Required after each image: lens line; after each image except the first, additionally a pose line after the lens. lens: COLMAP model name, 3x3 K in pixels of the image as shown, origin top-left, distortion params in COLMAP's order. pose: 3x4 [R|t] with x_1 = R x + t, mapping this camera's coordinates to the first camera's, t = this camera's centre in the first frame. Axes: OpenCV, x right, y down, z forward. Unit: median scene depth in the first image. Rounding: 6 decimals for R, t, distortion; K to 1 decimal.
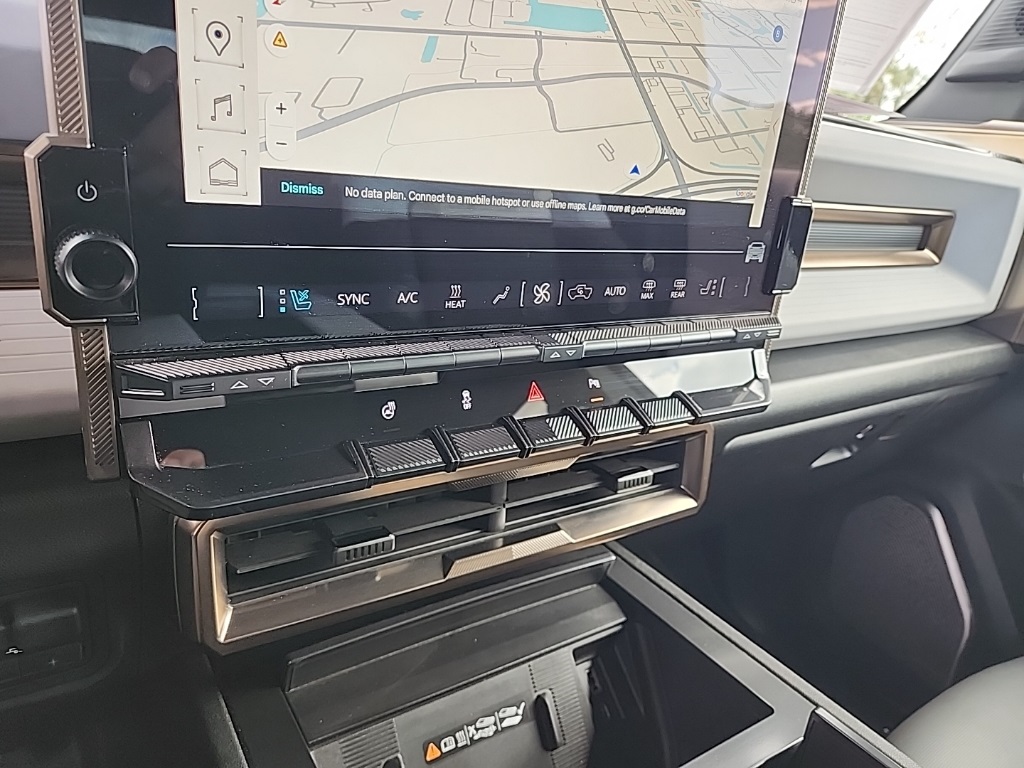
lens RADIAL K [[692.7, 0, 513.2], [0, 692.7, 390.1], [0, 0, 1]] dist [0.065267, -0.054897]
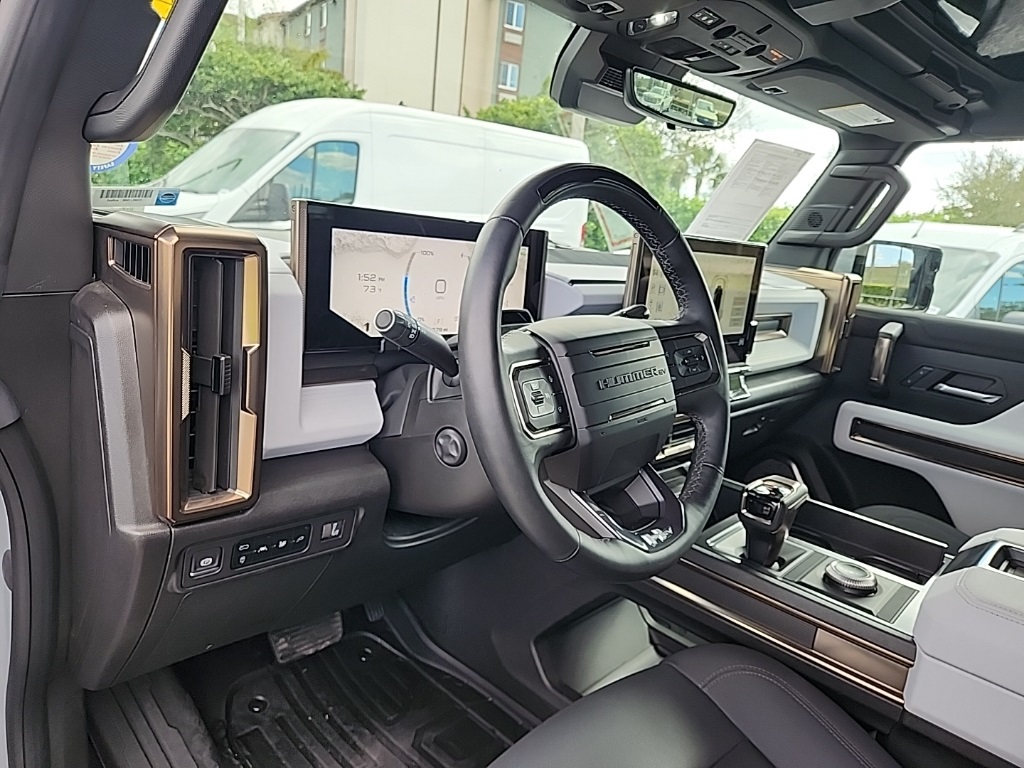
lens RADIAL K [[692.7, 0, 509.1], [0, 692.7, 384.5], [0, 0, 1]] dist [0.065267, -0.054897]
pose [[0.976549, -0.045408, 0.210452, -1.100498], [0.064022, 0.994533, -0.082492, 0.138402], [-0.205556, 0.094032, 0.974117, -1.436947]]
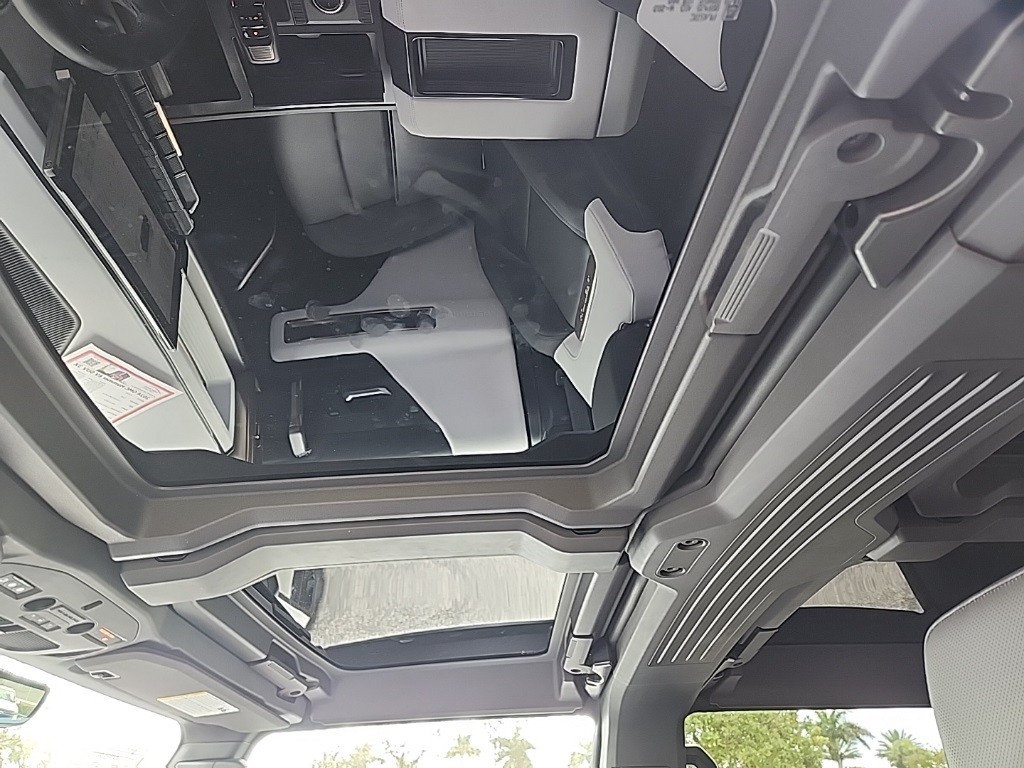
lens RADIAL K [[692.7, 0, 512.7], [0, 692.7, 389.0], [0, 0, 1]] dist [0.065267, -0.054897]
pose [[0.518801, 0.371697, 0.769862, -0.898970], [0.360290, 0.721589, -0.591186, 0.013661], [-0.775266, 0.584081, 0.240442, -1.232679]]
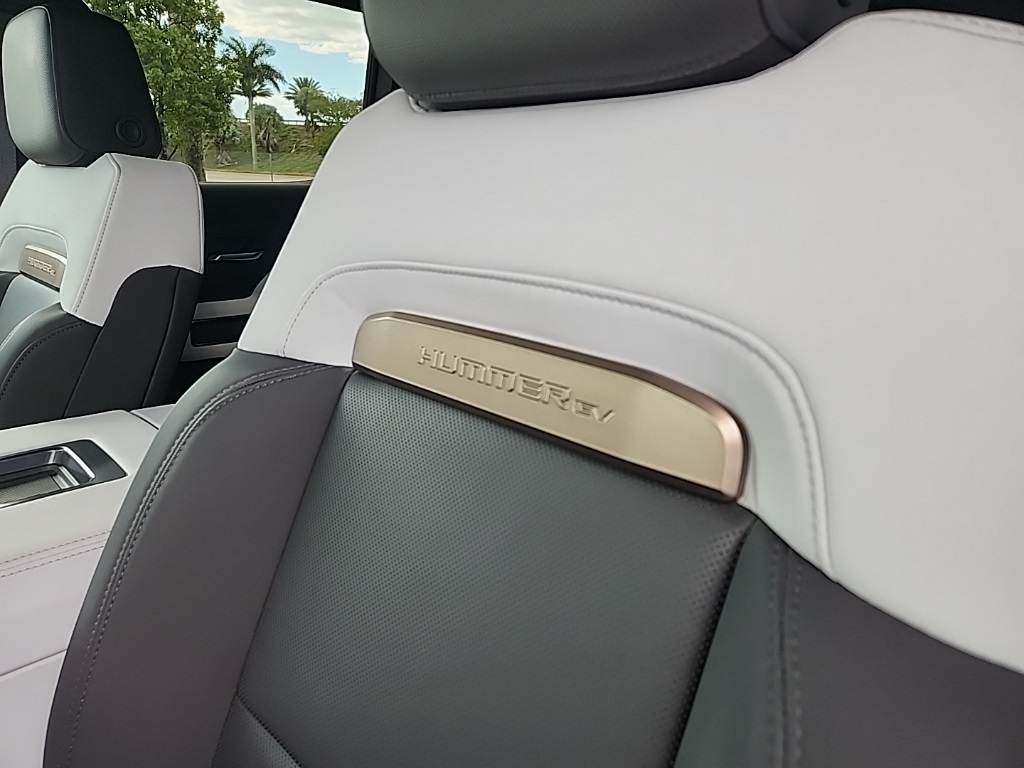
lens RADIAL K [[692.7, 0, 519.4], [0, 692.7, 391.2], [0, 0, 1]] dist [0.065267, -0.054897]
pose [[-0.178290, -0.388829, 0.903894, -1.651972], [0.285211, 0.858755, 0.425668, 0.116219], [-0.941736, 0.333693, -0.042209, -1.365130]]
